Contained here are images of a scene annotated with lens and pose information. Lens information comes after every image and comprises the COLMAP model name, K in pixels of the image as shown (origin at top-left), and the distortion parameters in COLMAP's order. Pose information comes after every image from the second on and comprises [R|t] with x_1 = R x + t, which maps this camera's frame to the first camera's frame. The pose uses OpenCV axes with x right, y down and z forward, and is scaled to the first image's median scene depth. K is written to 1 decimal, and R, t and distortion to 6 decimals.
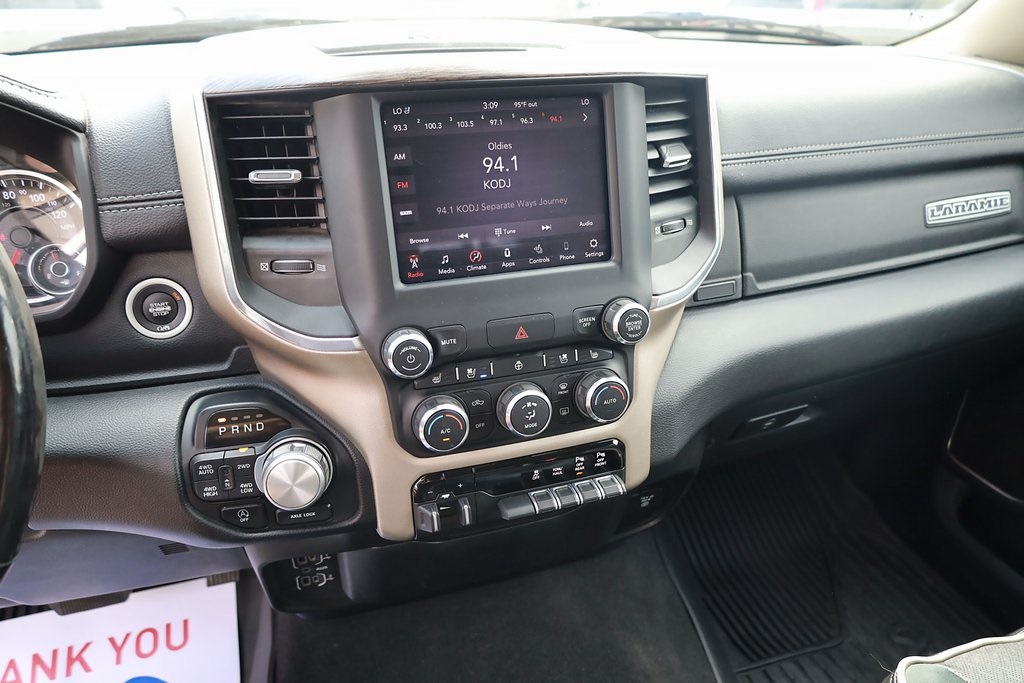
lens RADIAL K [[693.7, 0, 514.2], [0, 693.7, 346.5], [0, 0, 1]] dist [-0.008499, 0.007356]
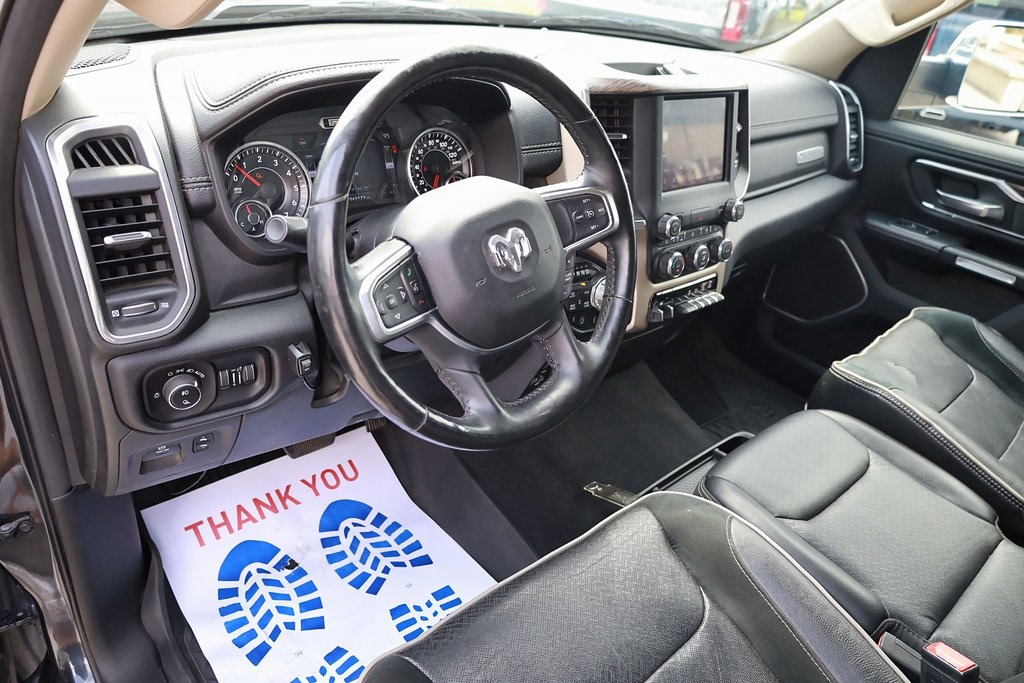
lens RADIAL K [[693.7, 0, 511.6], [0, 693.7, 341.1], [0, 0, 1]] dist [-0.008499, 0.007356]
pose [[0.912120, -0.097570, 0.398143, -1.284495], [0.065535, 0.993476, 0.093327, 0.110368], [-0.404651, -0.059033, 0.912564, -0.617685]]
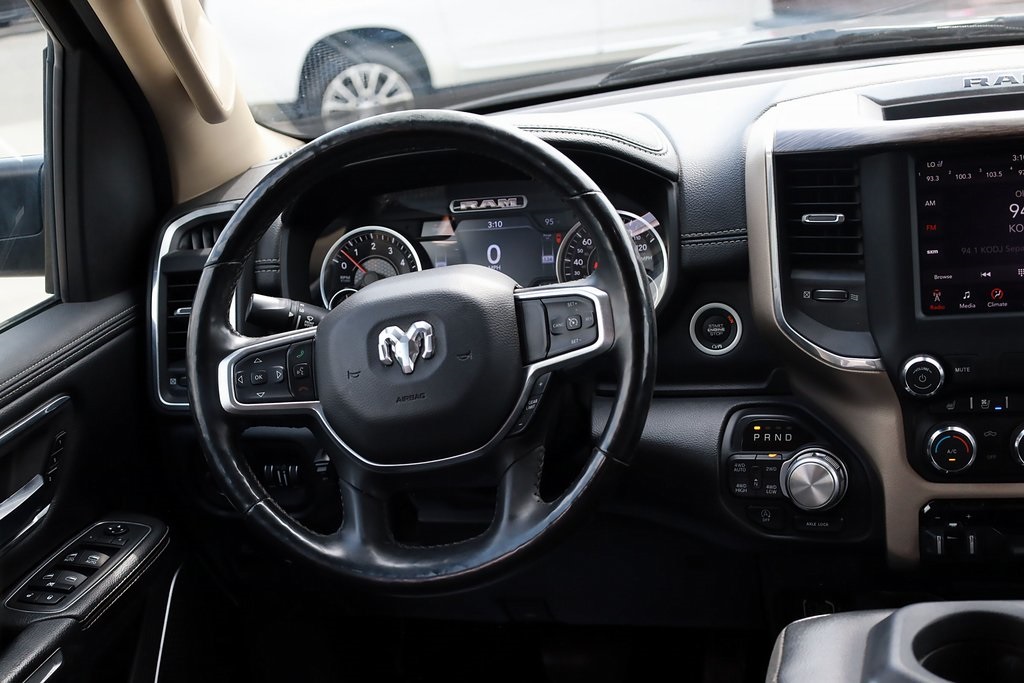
lens RADIAL K [[1502.8, 0, 538.1], [0, 1502.8, 338.1], [0, 0, 1]] dist [0.026559, 0.000000]
pose [[0.864723, 0.051889, -0.499561, 0.474035], [-0.122809, 0.986300, -0.110133, 0.267636], [0.487003, 0.156585, 0.859249, -1.269579]]
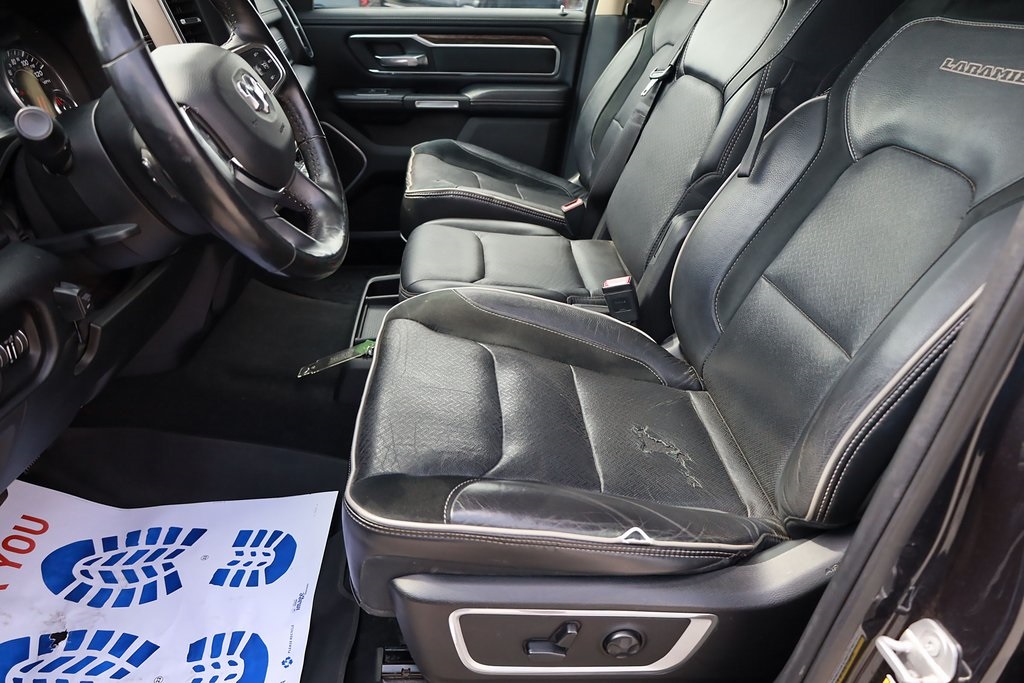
lens RADIAL K [[693.7, 0, 510.5], [0, 693.7, 343.2], [0, 0, 1]] dist [-0.008499, 0.007356]
pose [[0.248875, -0.456675, 0.854113, -1.982924], [0.410024, 0.848616, 0.334262, 0.215674], [-0.877463, 0.267018, 0.398447, -0.300758]]
